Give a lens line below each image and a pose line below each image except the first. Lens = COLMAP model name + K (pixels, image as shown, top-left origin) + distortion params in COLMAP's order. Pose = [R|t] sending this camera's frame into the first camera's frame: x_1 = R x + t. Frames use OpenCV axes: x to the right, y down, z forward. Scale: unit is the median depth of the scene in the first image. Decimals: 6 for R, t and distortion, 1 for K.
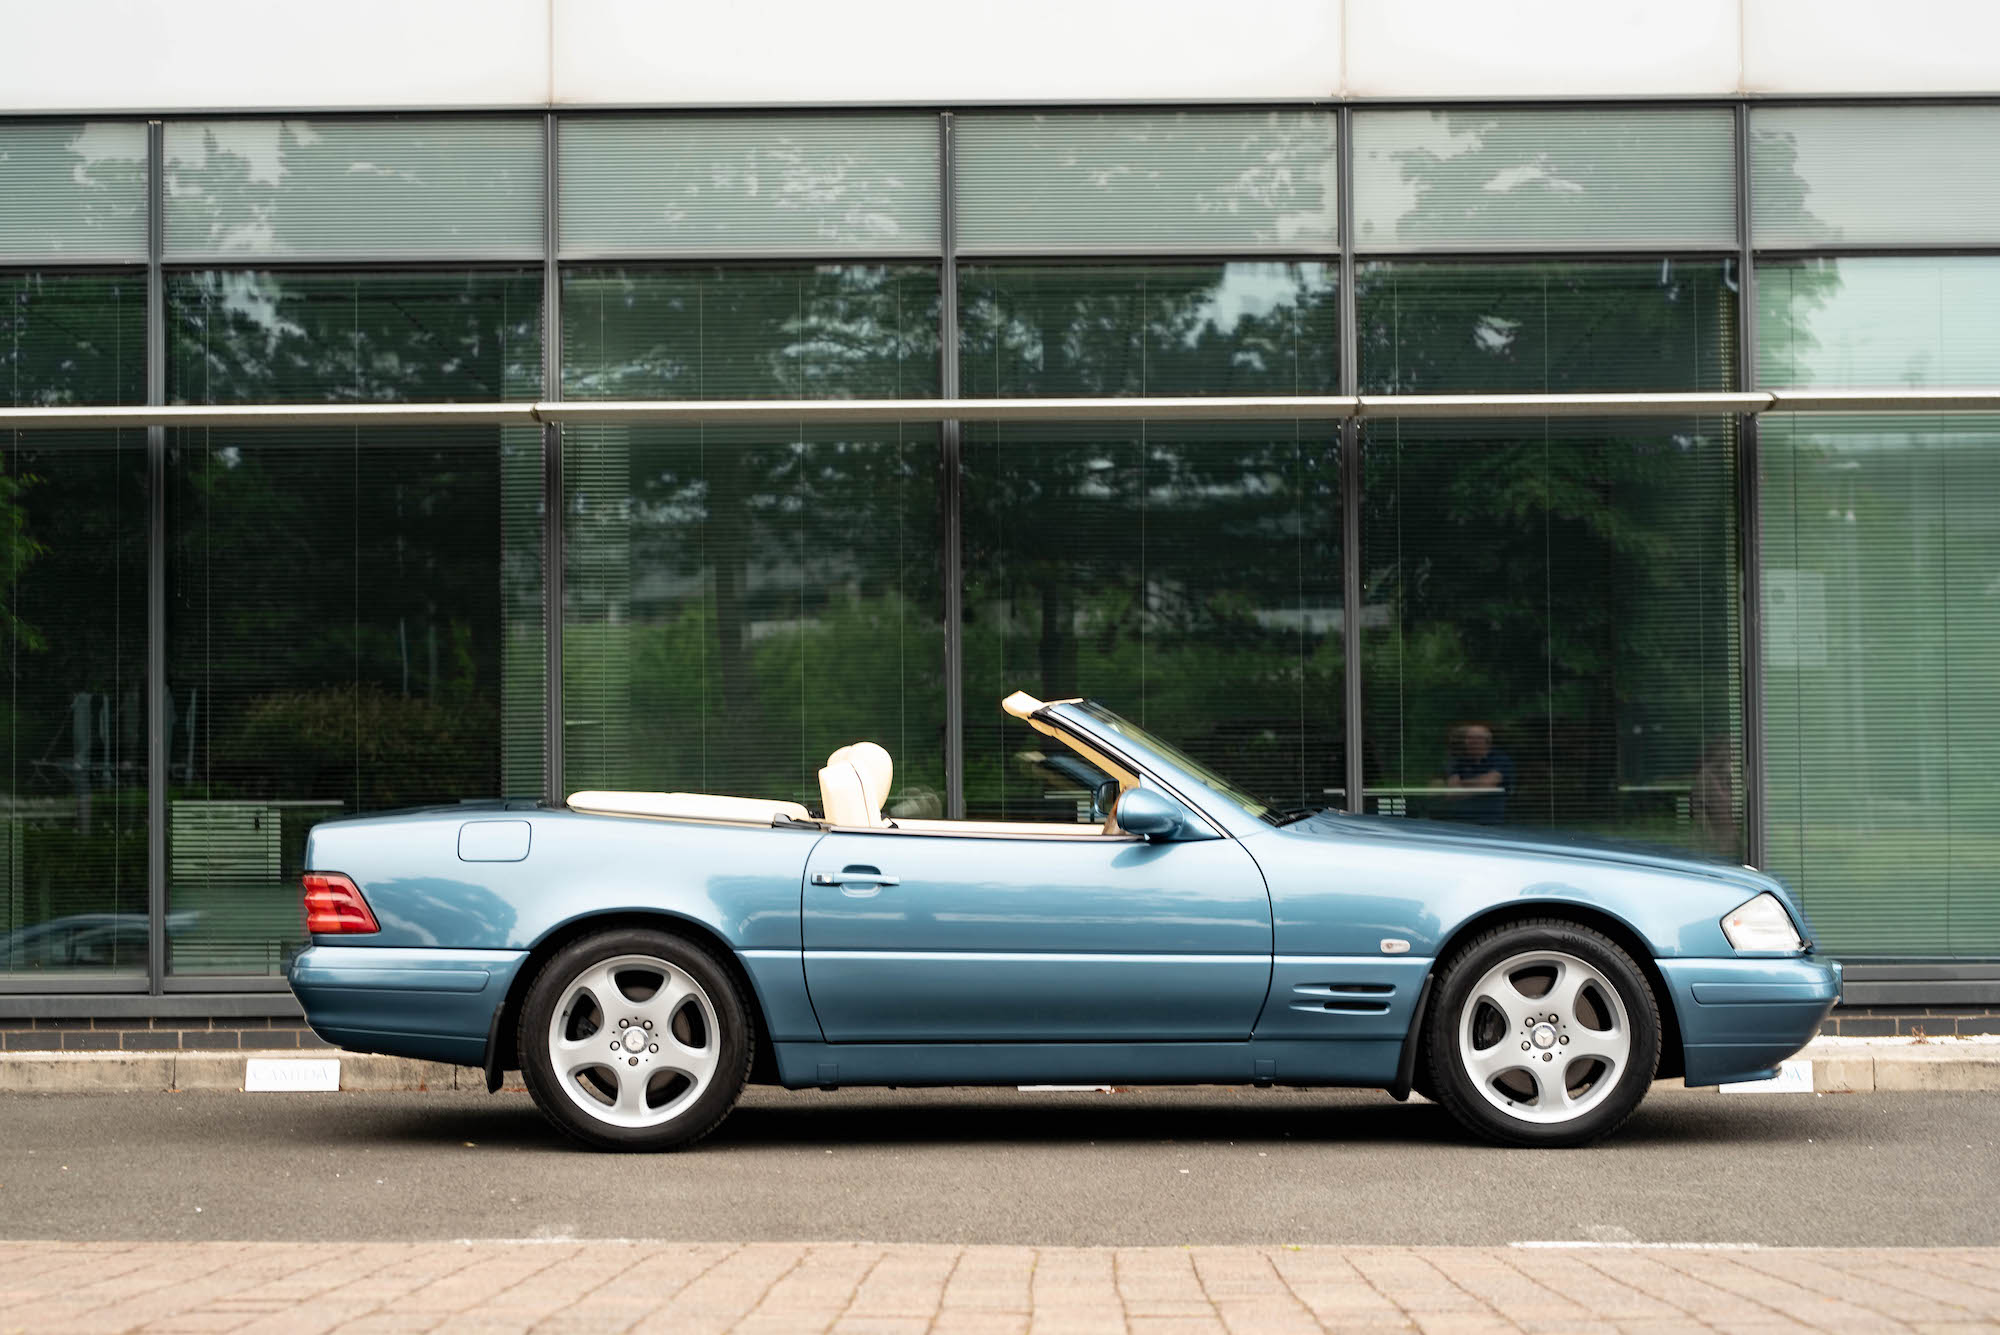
lens RADIAL K [[4710.7, 0, 1000.0], [0, 4710.7, 667.5], [0, 0, 1]] dist [0.025390, -0.765162]
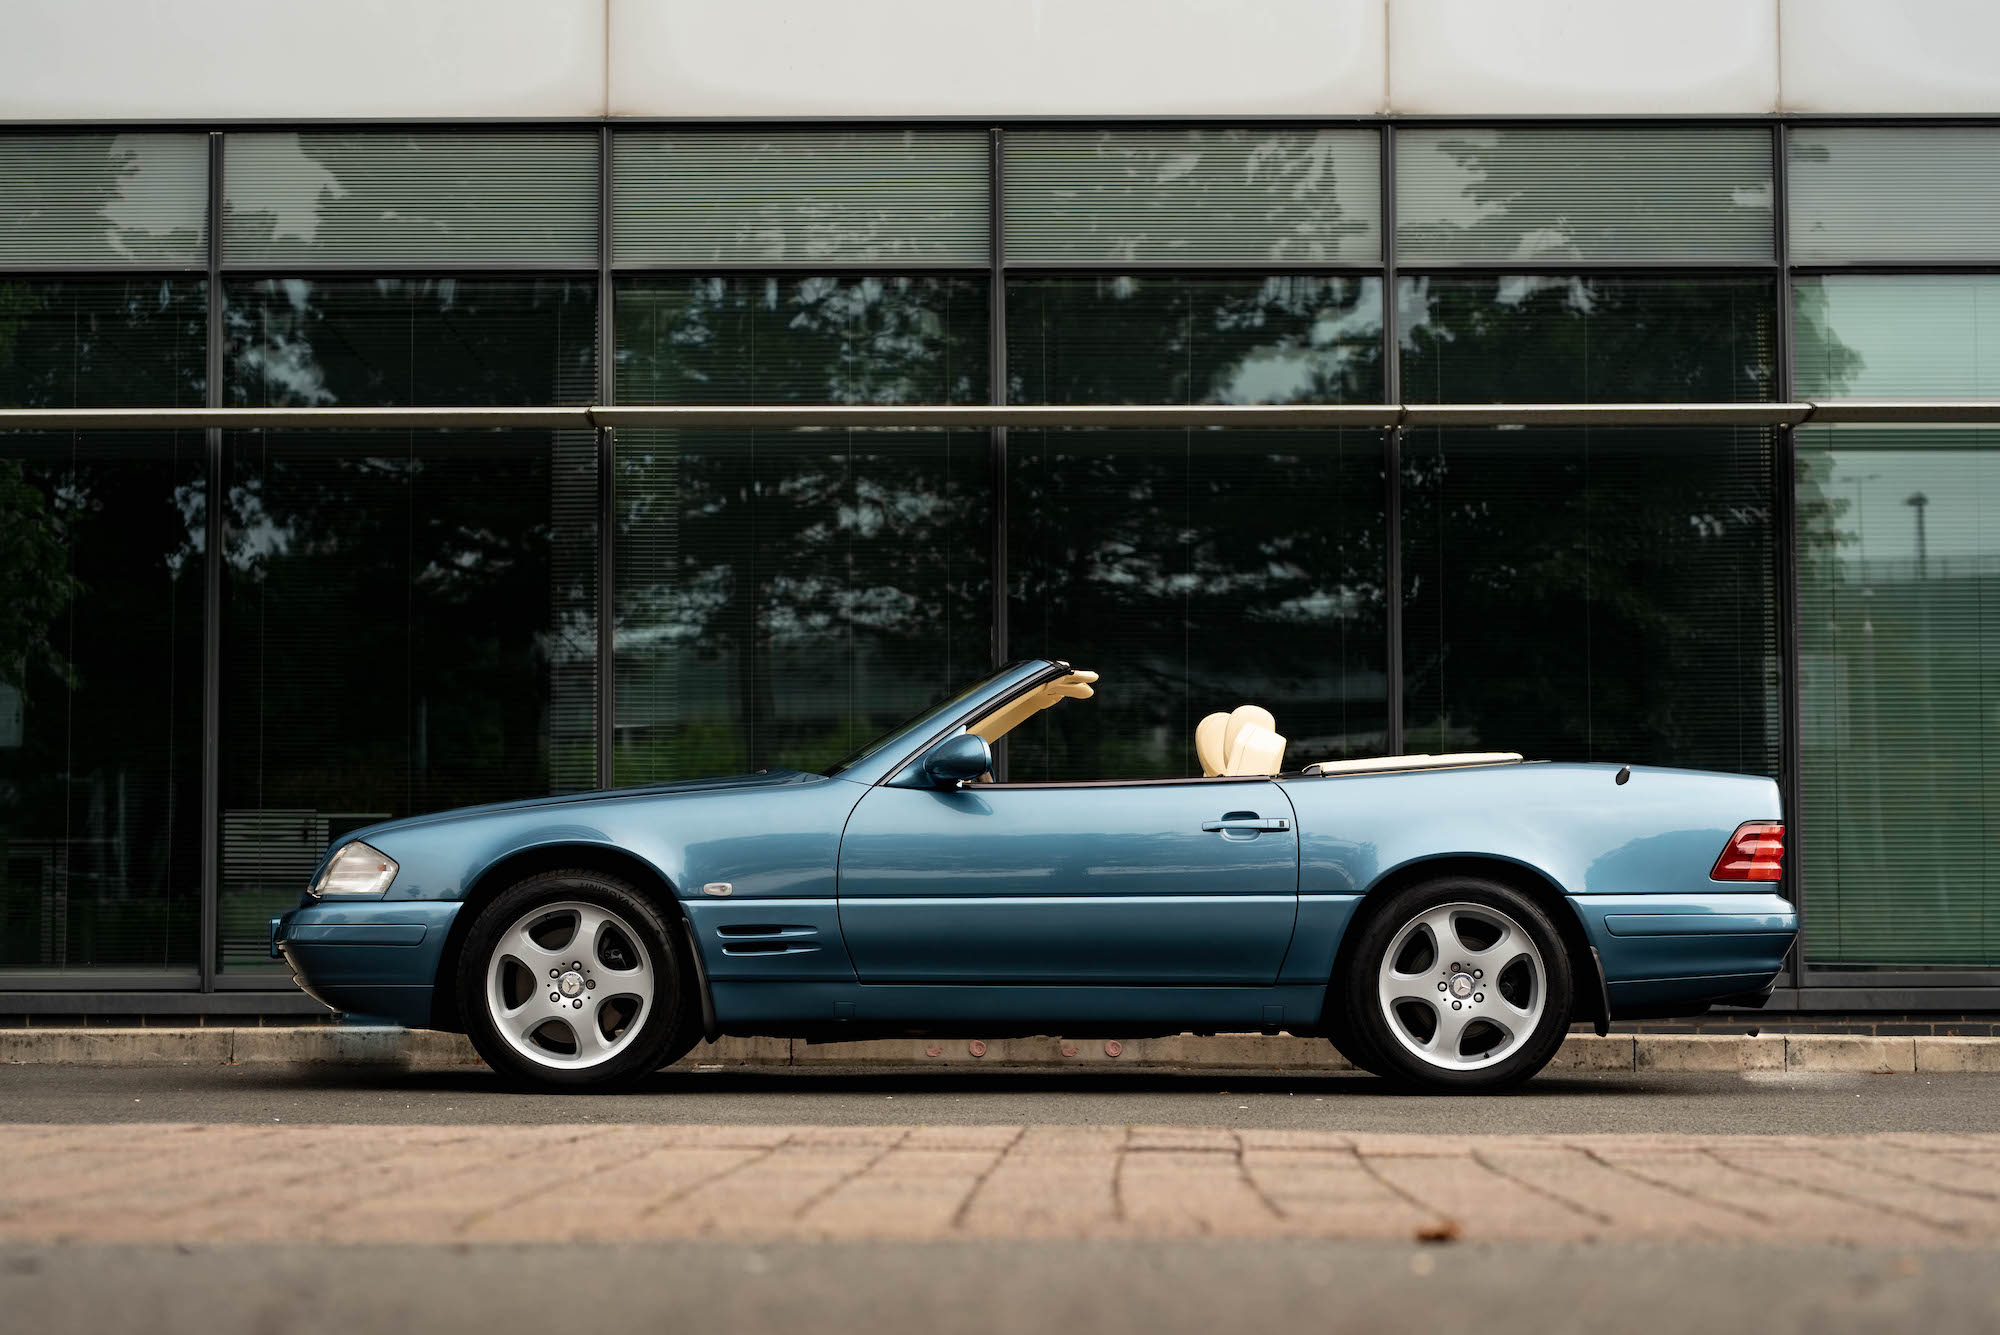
lens RADIAL K [[4710.7, 0, 1000.0], [0, 4710.7, 667.5], [0, 0, 1]] dist [0.025390, -0.765162]
pose [[0.999984, 0.005702, 0.000054, -0.011247], [-0.005697, 0.999393, -0.034356, 0.038570], [-0.000249, 0.034355, 0.999410, -0.012502]]
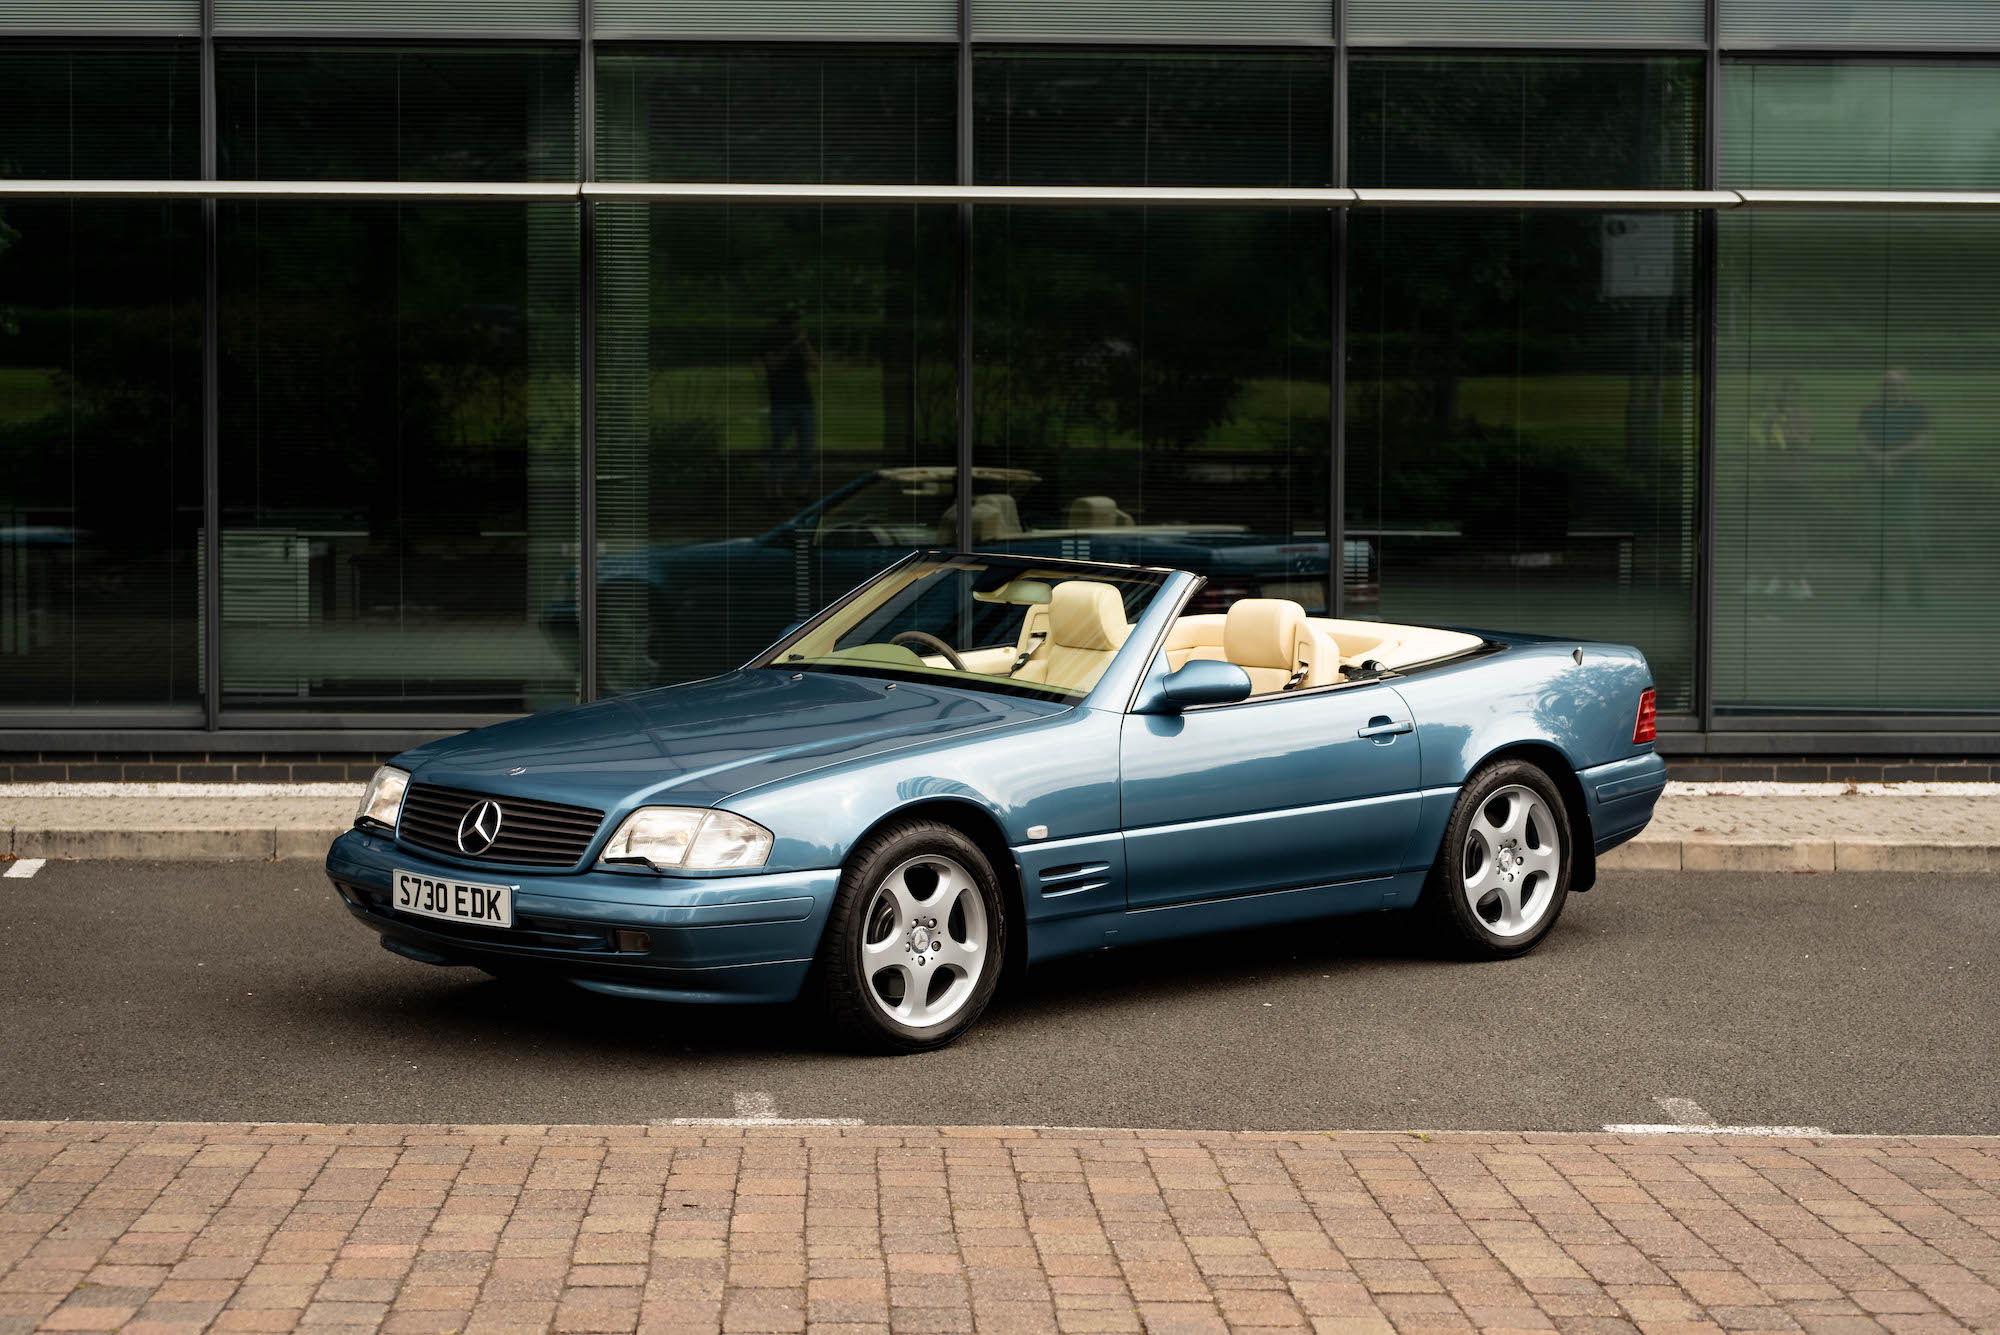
lens RADIAL K [[4725.8, 0, 1000.0], [0, 4725.8, 667.5], [0, 0, 1]] dist [0.041215, -0.962584]
pose [[0.998302, 0.008638, 0.057606, -0.072308], [-0.015309, 0.993086, 0.116389, -0.082241], [-0.056203, -0.117073, 0.991532, -0.077311]]
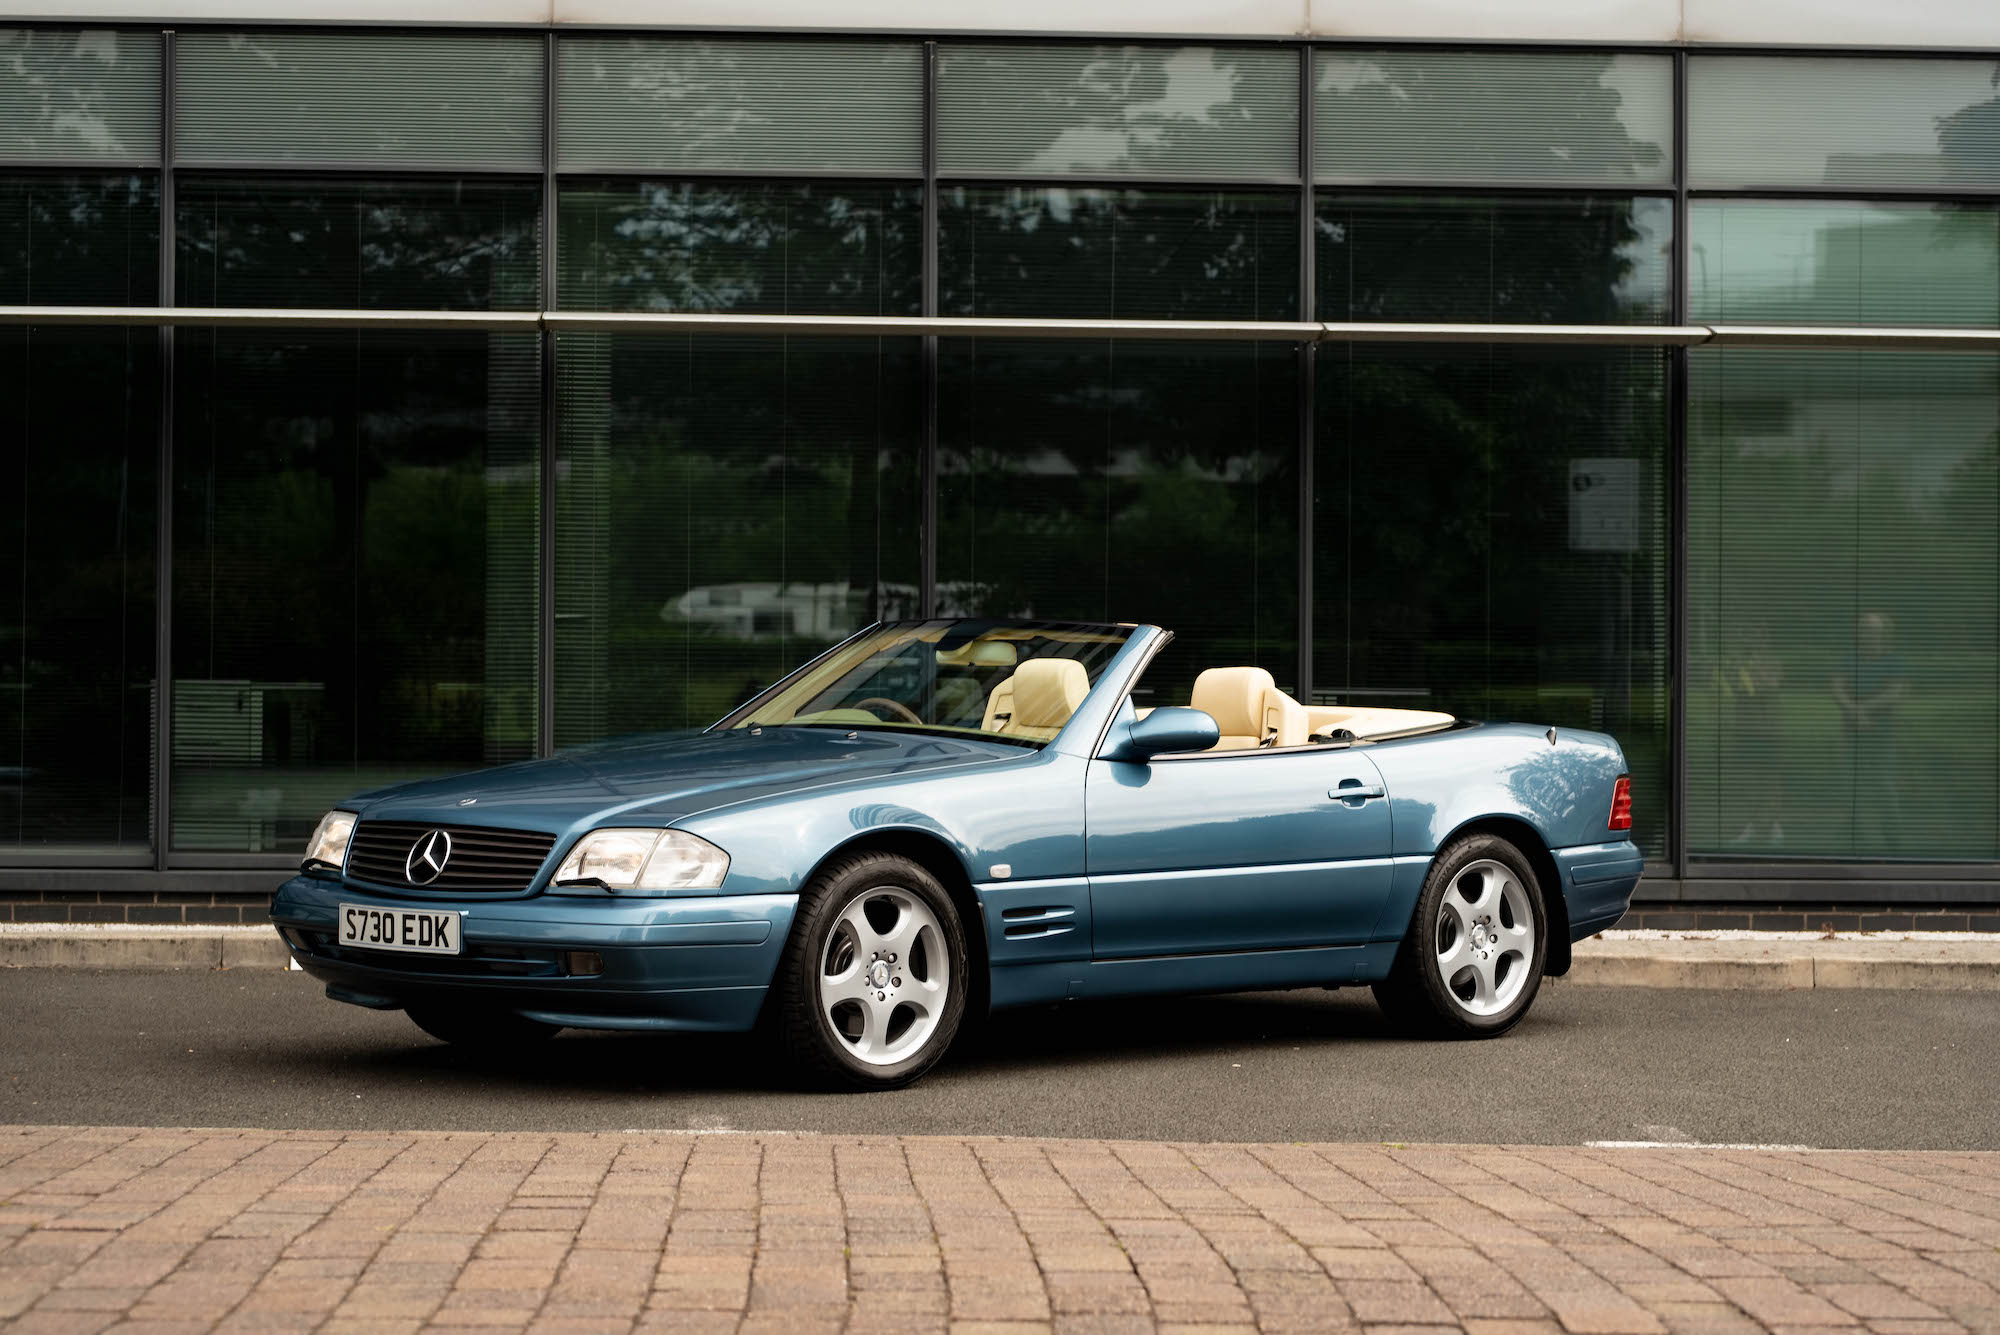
lens RADIAL K [[4725.8, 0, 1000.0], [0, 4725.8, 667.5], [0, 0, 1]] dist [0.041215, -0.962584]
pose [[0.997826, 0.016224, 0.063878, -0.070031], [-0.018442, 0.999242, 0.034281, -0.017038], [-0.063273, -0.035384, 0.997369, -0.064418]]
